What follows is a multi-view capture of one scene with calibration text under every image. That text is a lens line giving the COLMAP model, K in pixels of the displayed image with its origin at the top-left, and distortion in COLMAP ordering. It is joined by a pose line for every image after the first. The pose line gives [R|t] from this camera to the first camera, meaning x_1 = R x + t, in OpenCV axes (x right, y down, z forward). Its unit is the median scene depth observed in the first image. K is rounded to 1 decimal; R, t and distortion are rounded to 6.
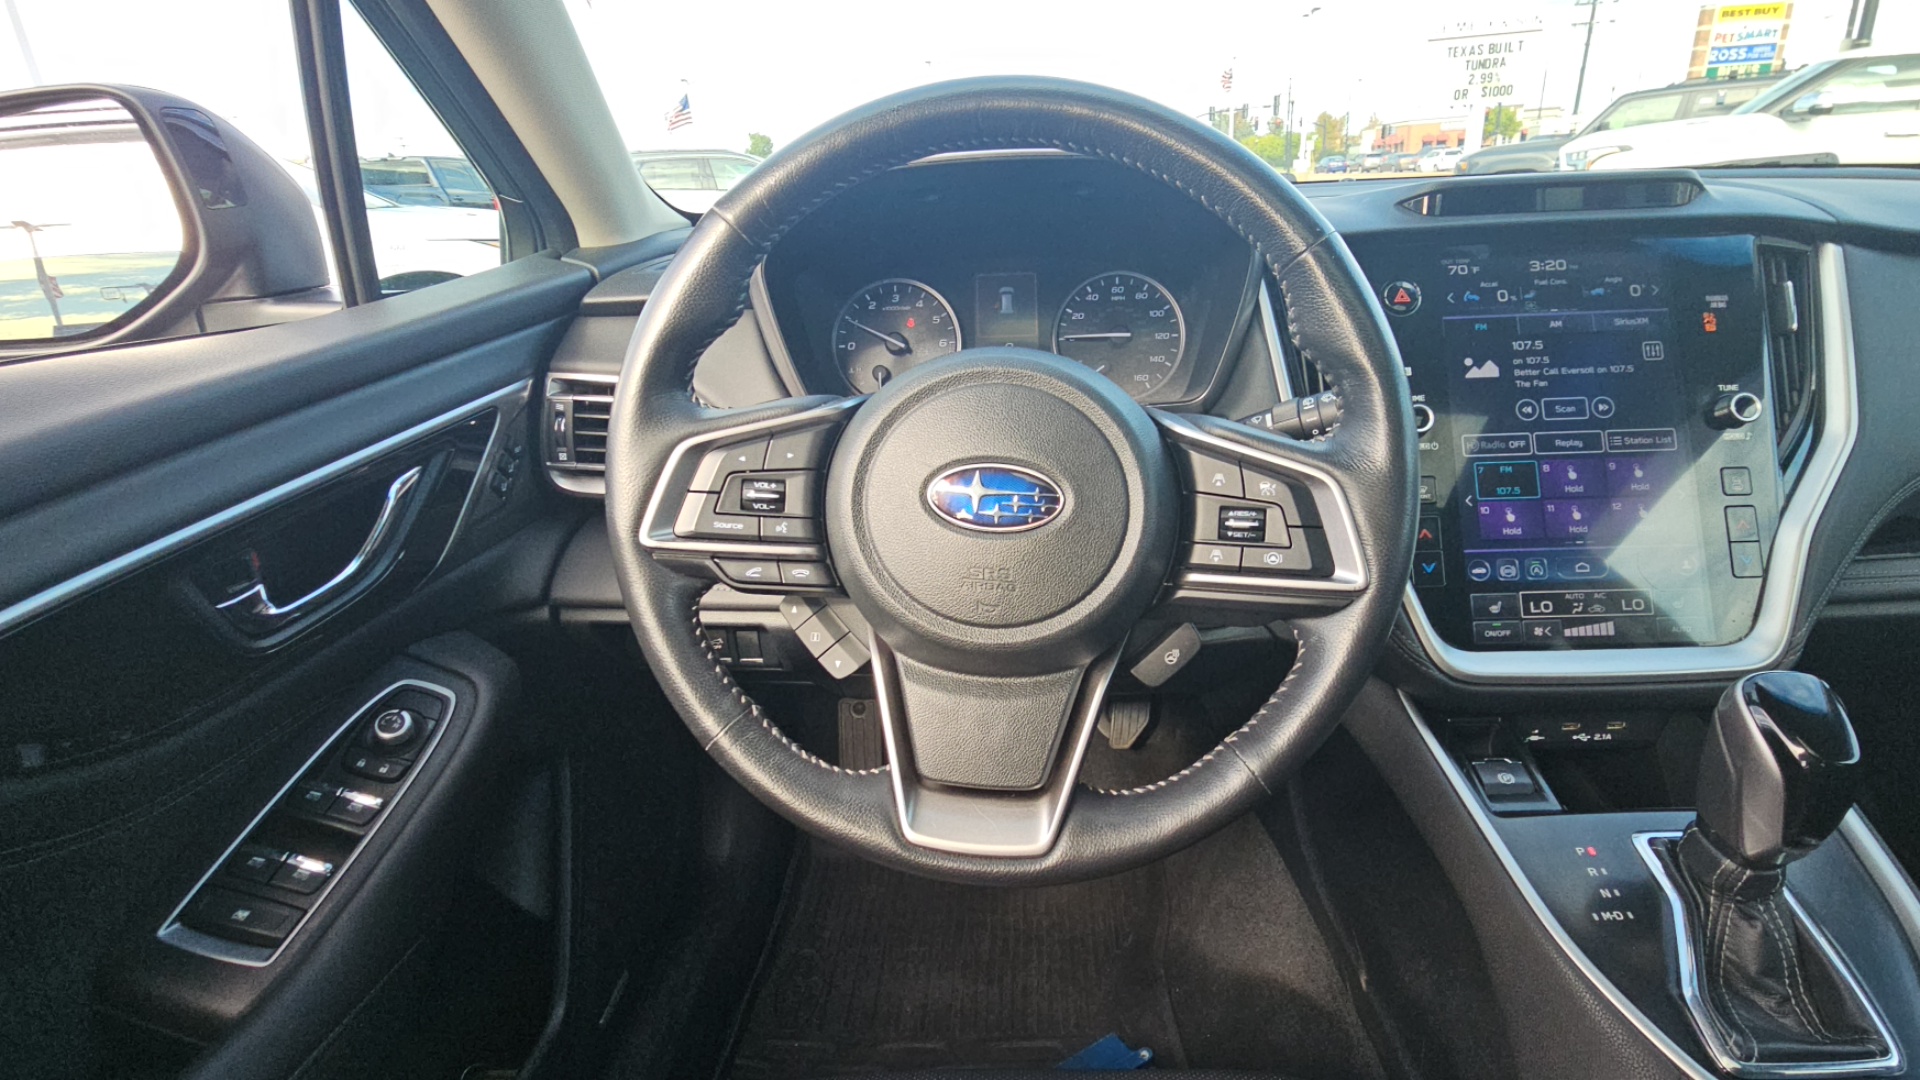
lens RADIAL K [[865.1, 0, 980.0], [0, 865.1, 544.5], [0, 0, 1]] dist [0.003901, -0.004000]
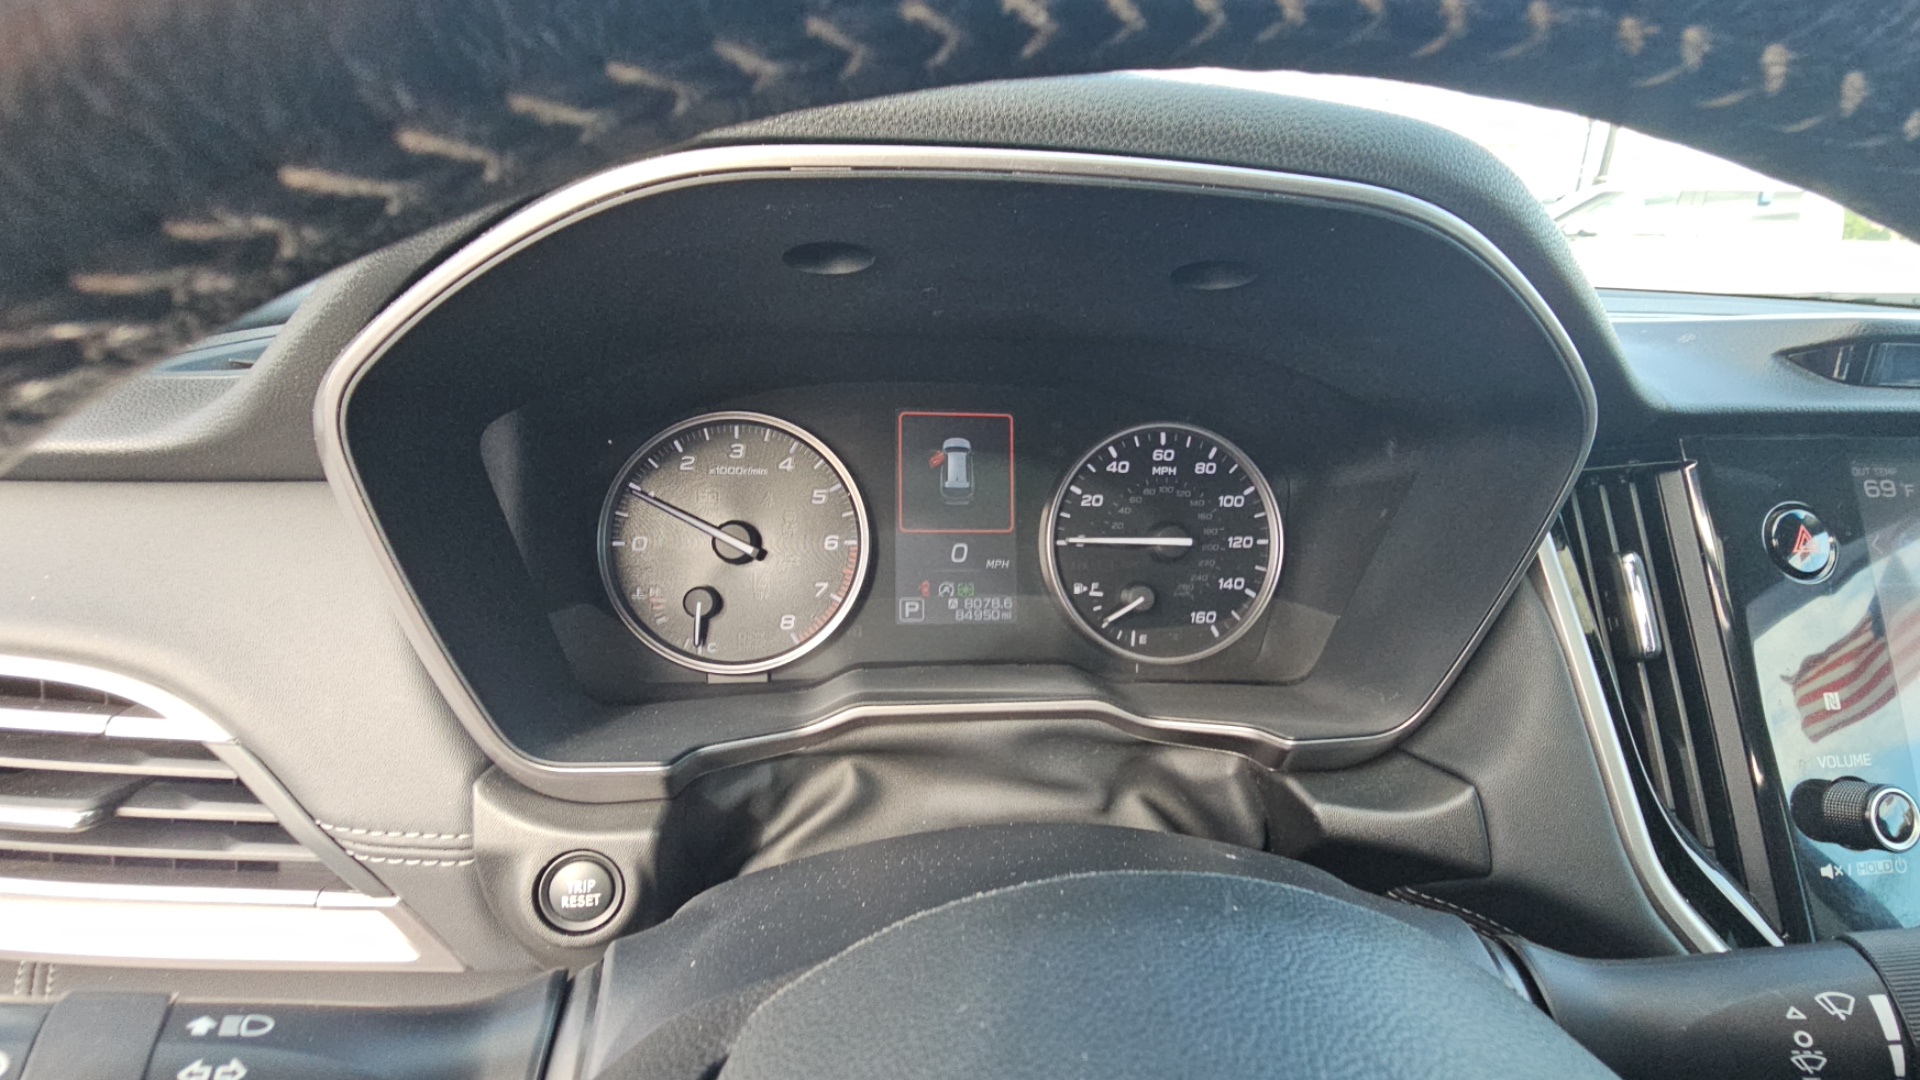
lens RADIAL K [[856.4, 0, 976.9], [0, 856.4, 550.0], [0, 0, 1]] dist [0.003177, -0.002435]
pose [[0.983359, 0.023043, 0.180207, -0.064695], [-0.012889, 0.998273, -0.057317, -0.259162], [-0.181217, 0.054041, 0.981957, 0.636930]]
